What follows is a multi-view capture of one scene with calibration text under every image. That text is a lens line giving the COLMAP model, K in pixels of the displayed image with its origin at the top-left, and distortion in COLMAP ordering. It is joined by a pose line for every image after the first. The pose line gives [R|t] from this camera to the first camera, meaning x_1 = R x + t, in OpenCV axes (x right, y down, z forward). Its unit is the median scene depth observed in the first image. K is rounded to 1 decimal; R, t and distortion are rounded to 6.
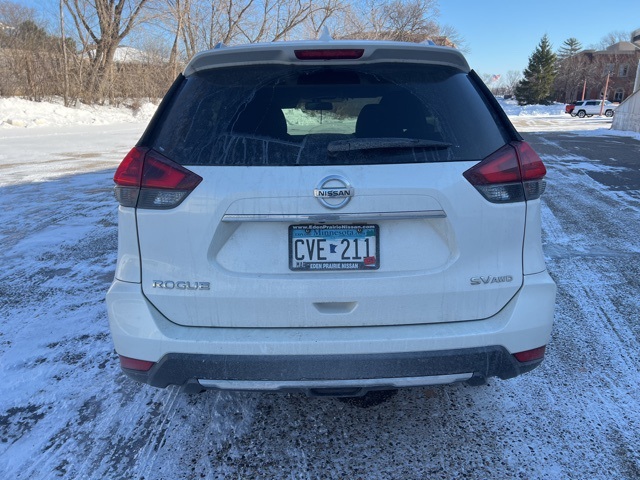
lens RADIAL K [[481.1, 0, 323.0], [0, 481.1, 237.9], [0, 0, 1]] dist [0.063675, -0.068412]
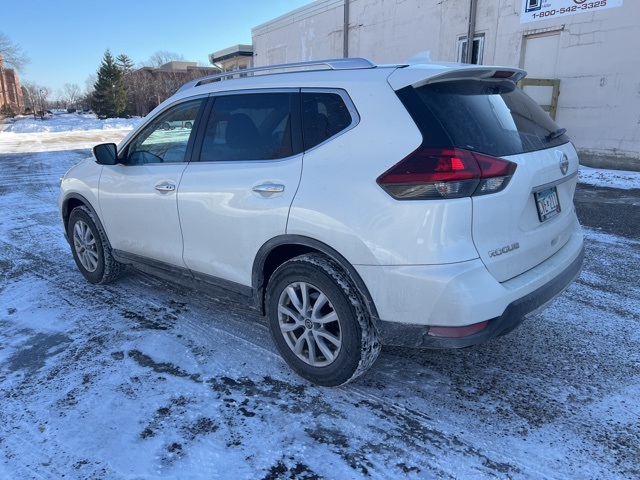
lens RADIAL K [[481.1, 0, 324.4], [0, 481.1, 241.2], [0, 0, 1]] dist [0.063675, -0.068412]
pose [[0.674597, -0.204369, 0.709332, -1.259078], [0.218449, 0.973142, 0.072625, -0.101569], [-0.705123, 0.105960, 0.701123, 0.355019]]
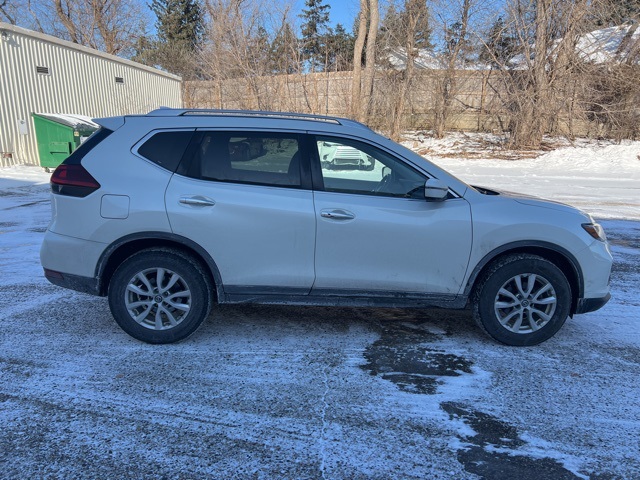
lens RADIAL K [[481.1, 0, 321.8], [0, 481.1, 236.2], [0, 0, 1]] dist [0.063675, -0.068412]
pose [[0.017240, 0.205579, -0.978489, 2.112819], [-0.288049, 0.938164, 0.192031, -0.531335], [0.957461, 0.278542, 0.075391, 1.686863]]
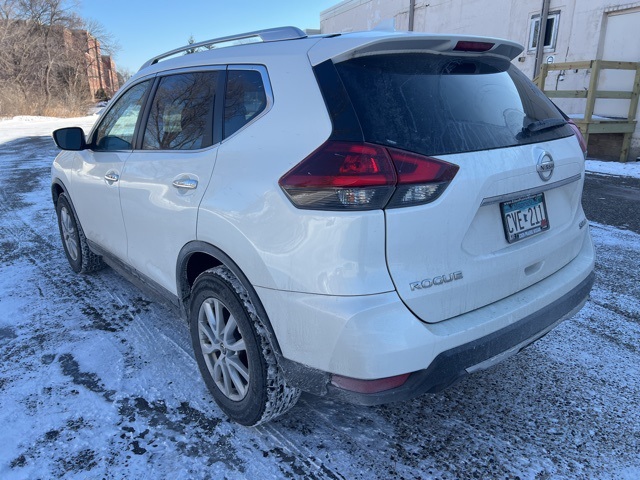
lens RADIAL K [[481.1, 0, 322.7], [0, 481.1, 238.4], [0, 0, 1]] dist [0.063675, -0.068412]
pose [[0.782714, -0.181040, 0.595469, -0.848708], [0.179348, 0.981783, 0.062748, -0.071447], [-0.595981, 0.057683, 0.800924, 0.298398]]
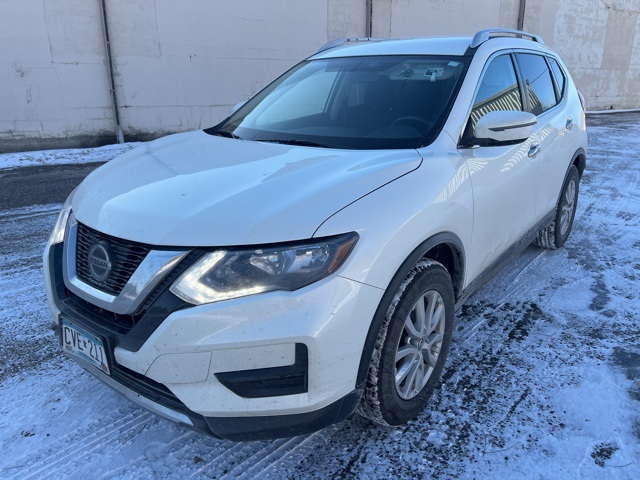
lens RADIAL K [[481.1, 0, 318.8], [0, 481.1, 248.6], [0, 0, 1]] dist [0.063675, -0.068412]
pose [[-0.781896, -0.190684, 0.593531, -0.848340], [0.183299, 0.839669, 0.511232, -0.874582], [-0.595853, 0.508524, -0.621581, 3.246159]]
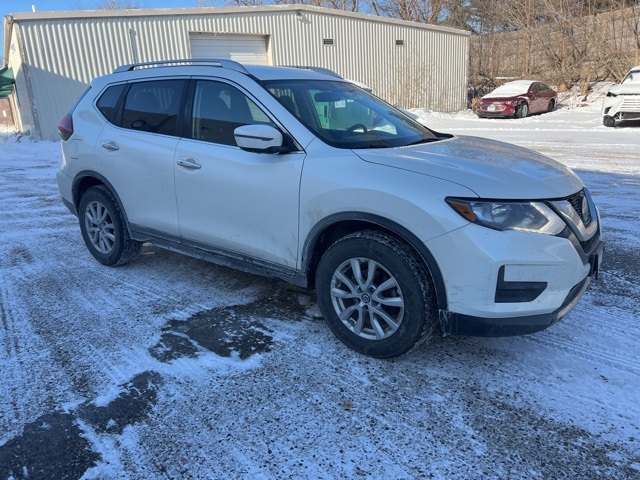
lens RADIAL K [[481.1, 0, 316.6], [0, 481.1, 230.0], [0, 0, 1]] dist [0.063675, -0.068412]
pose [[-0.624855, 0.222719, -0.748300, 1.440315], [-0.184202, 0.889336, 0.418511, -0.857592], [0.758700, 0.399347, -0.514680, 3.108663]]
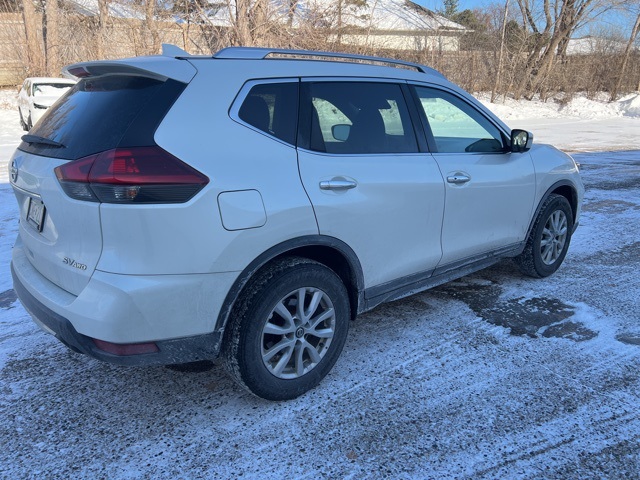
lens RADIAL K [[481.1, 0, 323.9], [0, 481.1, 242.1], [0, 0, 1]] dist [0.063675, -0.068412]
pose [[0.632582, 0.220435, -0.742461, 1.323113], [-0.205836, 0.972015, 0.113216, -0.183847], [0.746641, 0.081207, 0.660252, 0.562085]]
